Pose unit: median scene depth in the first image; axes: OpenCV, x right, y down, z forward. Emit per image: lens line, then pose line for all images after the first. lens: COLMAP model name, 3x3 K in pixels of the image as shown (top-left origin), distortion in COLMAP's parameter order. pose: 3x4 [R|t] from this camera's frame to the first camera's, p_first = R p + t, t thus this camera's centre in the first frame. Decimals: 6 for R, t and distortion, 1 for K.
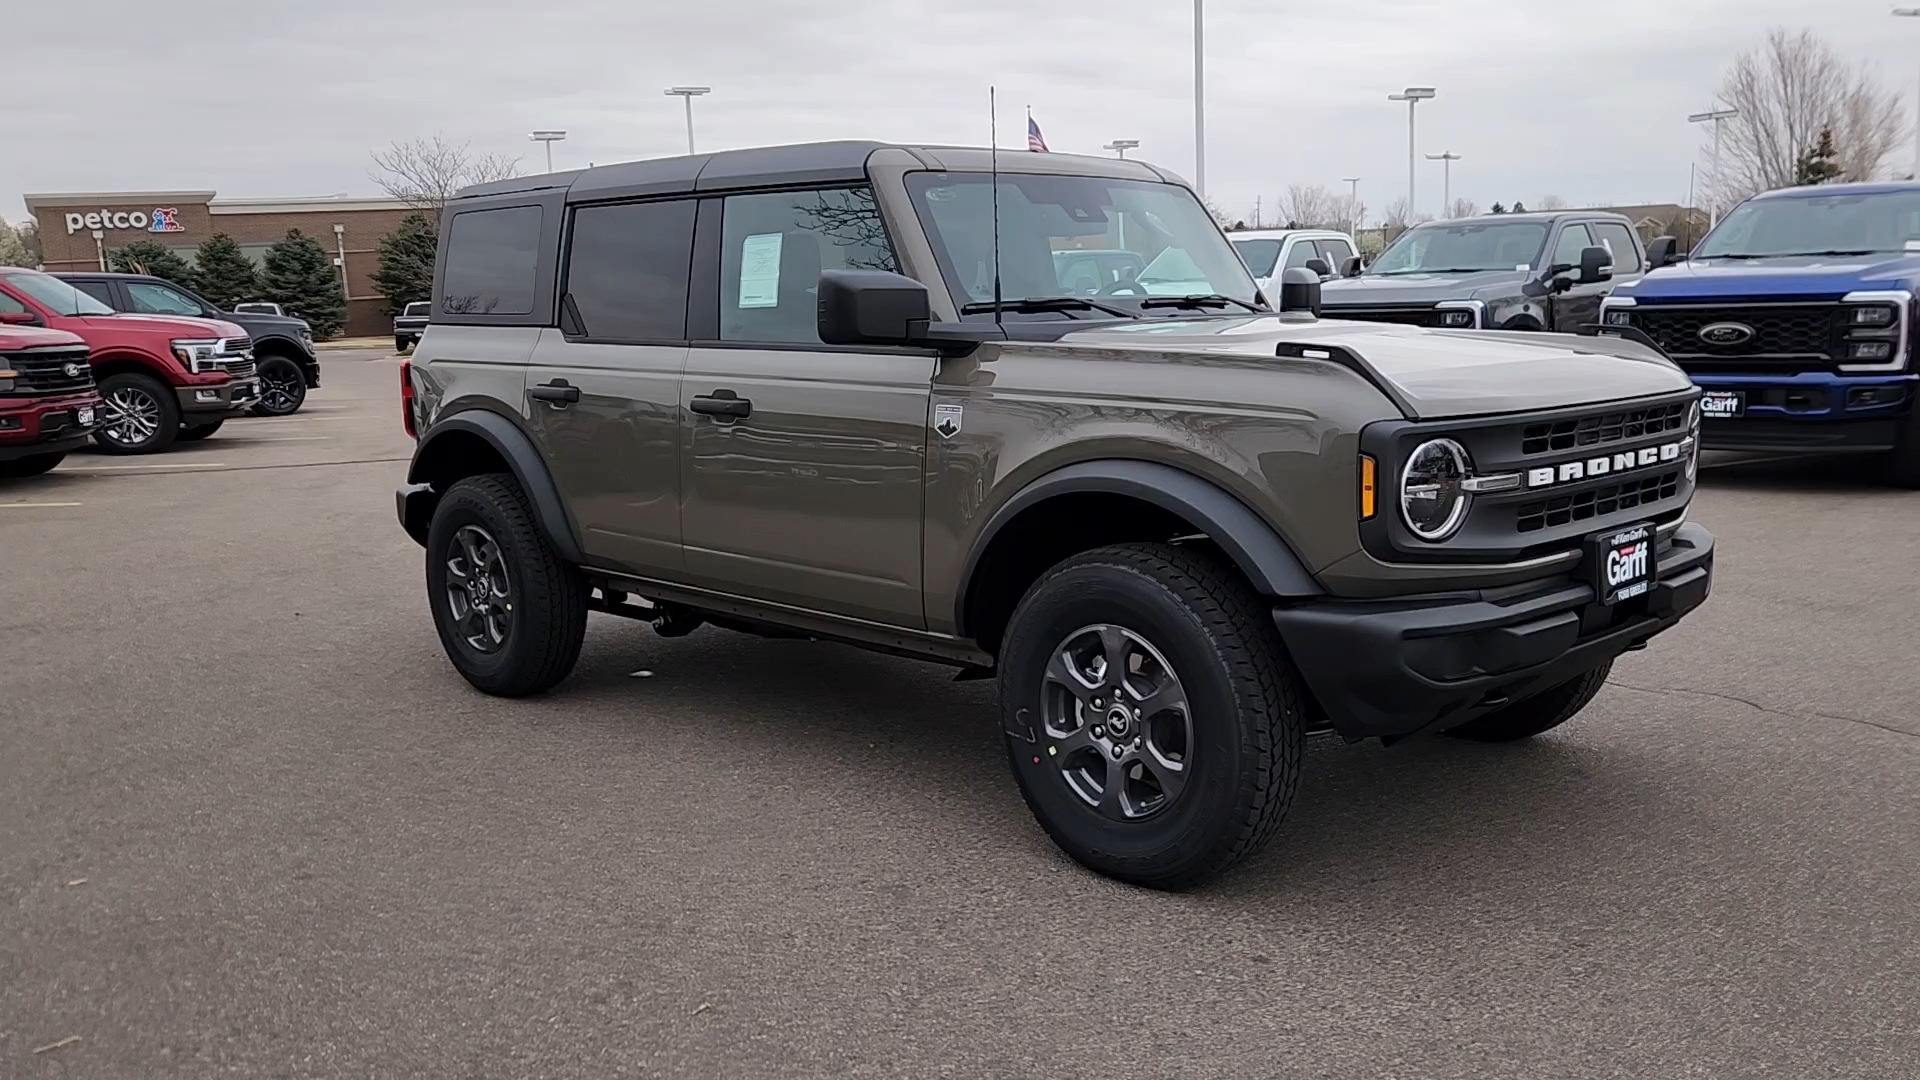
lens RADIAL K [[1617.5, 0, 953.4], [0, 1617.5, 544.9], [0, 0, 1]] dist [0.041999, -0.030165]
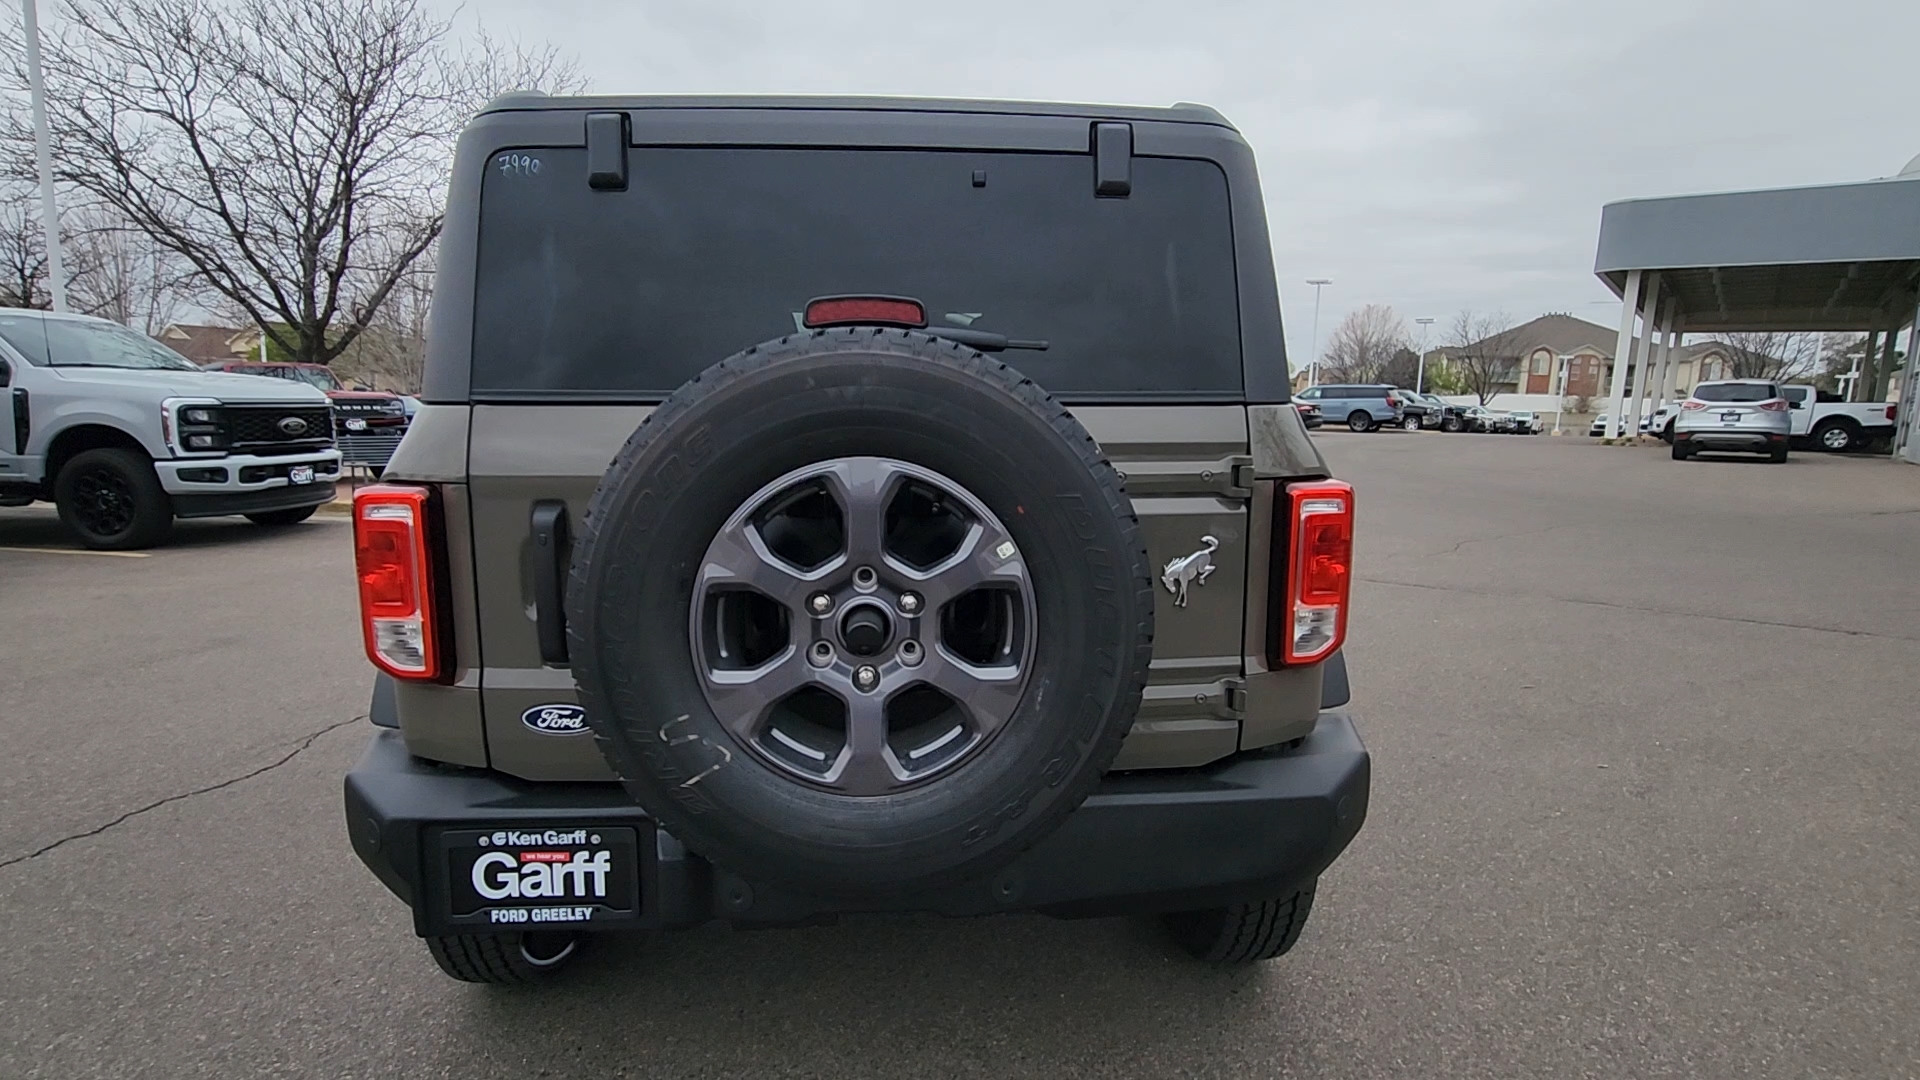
lens RADIAL K [[1006.7, 0, 956.4], [0, 1006.7, 537.3], [0, 0, 1]] dist [0.012431, -0.001614]
pose [[-0.746845, -0.074118, 0.660854, -0.579956], [0.114677, 0.964527, 0.237776, -0.232862], [-0.655035, 0.253367, -0.711853, 1.670504]]
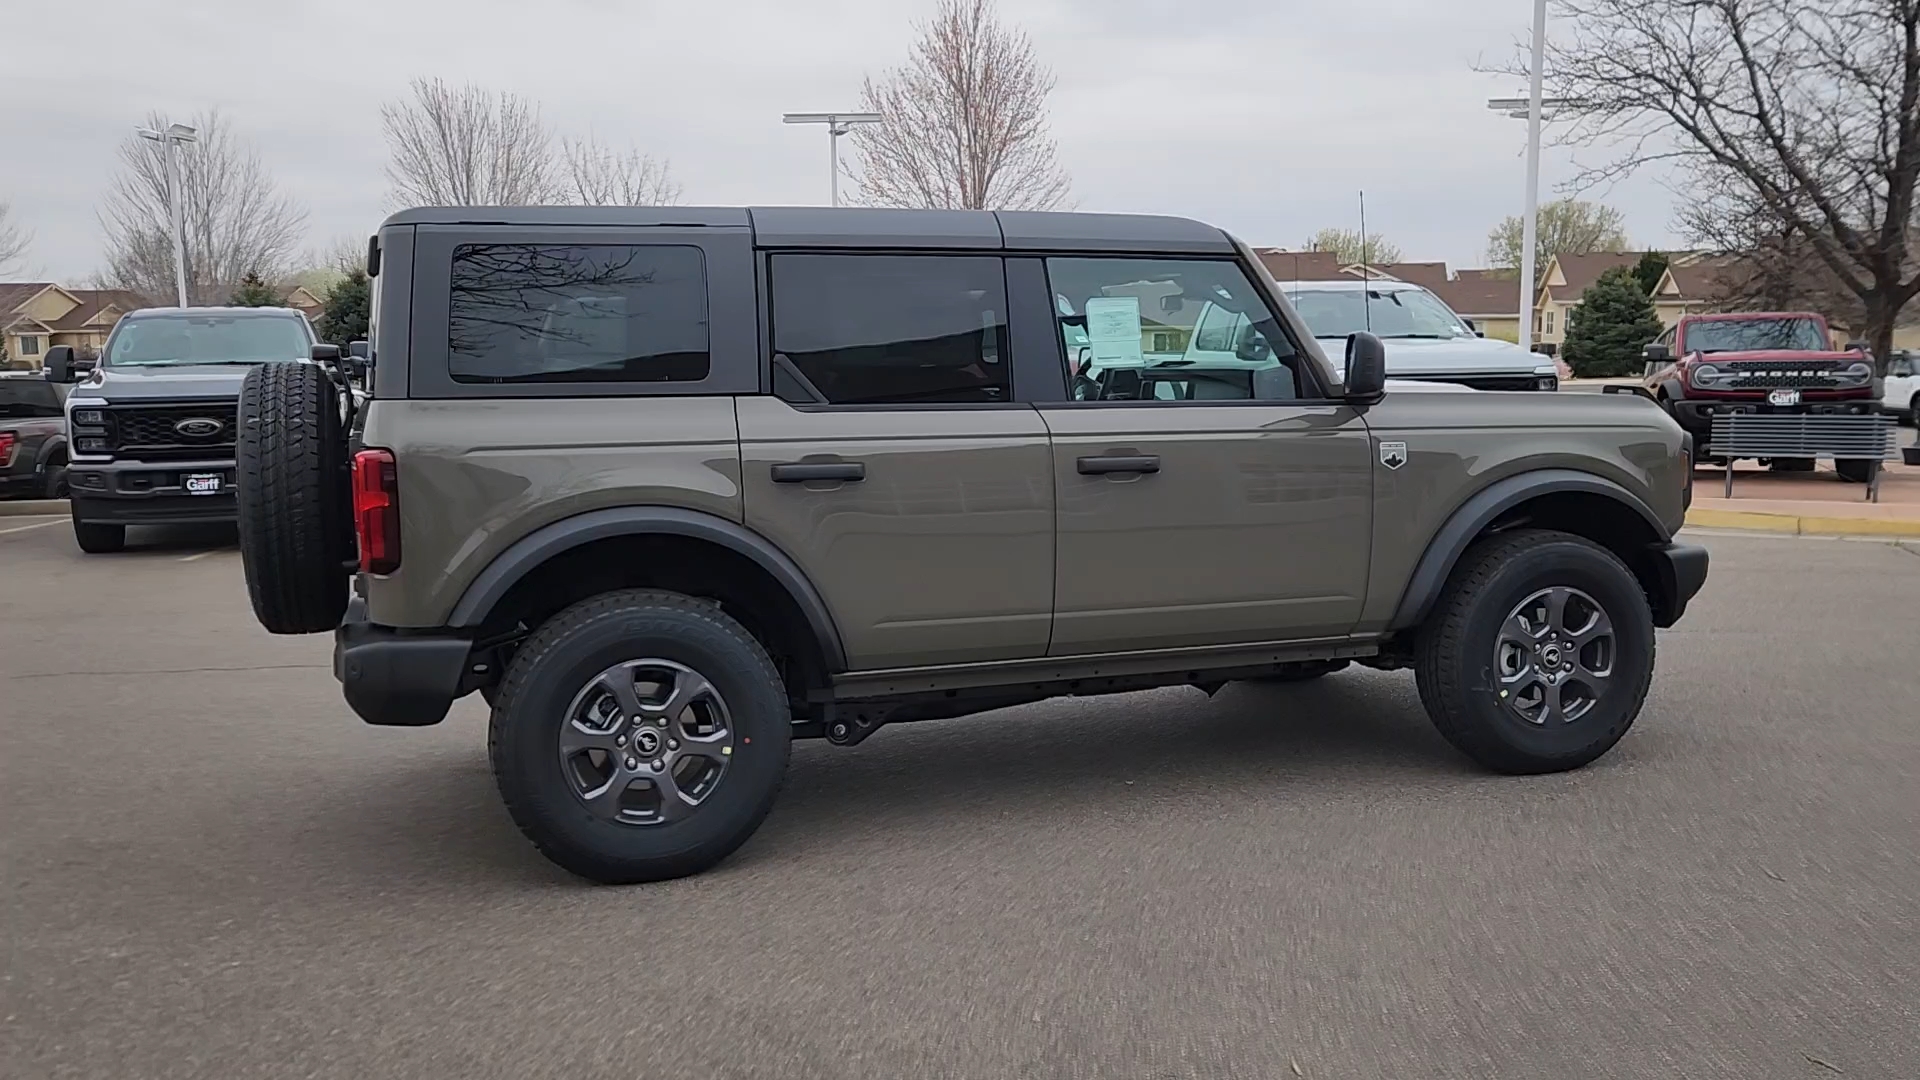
lens RADIAL K [[1617.5, 0, 949.4], [0, 1617.5, 542.0], [0, 0, 1]] dist [0.041999, -0.030165]
pose [[0.451588, -0.084396, 0.888226, -1.091305], [0.145098, 0.989211, 0.020222, -0.073655], [-0.880349, 0.119748, 0.458962, 0.638316]]
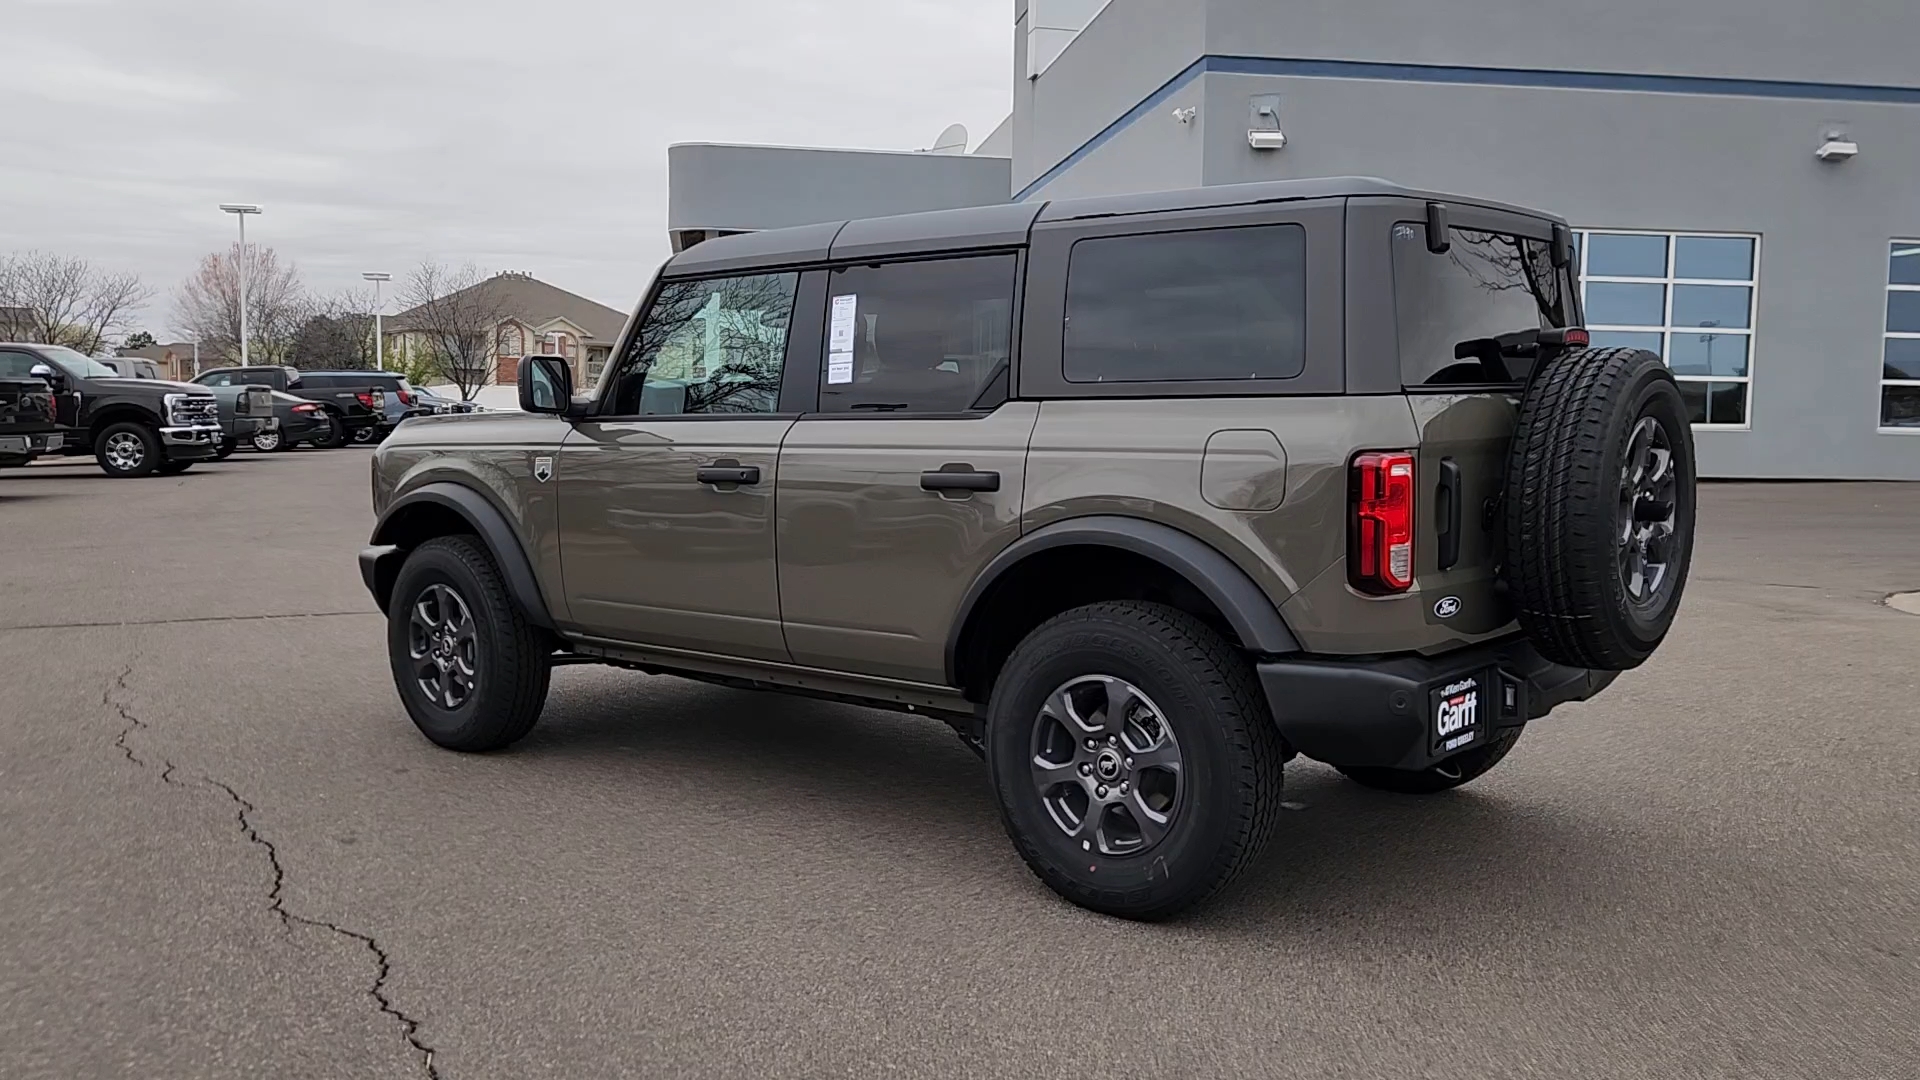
lens RADIAL K [[1617.5, 0, 949.0], [0, 1617.5, 532.6], [0, 0, 1]] dist [0.041999, -0.030165]
pose [[-0.996136, 0.036567, -0.079847, 0.062168], [0.016056, 0.969696, 0.243785, -0.346034], [0.086341, 0.241561, -0.966537, 2.290288]]
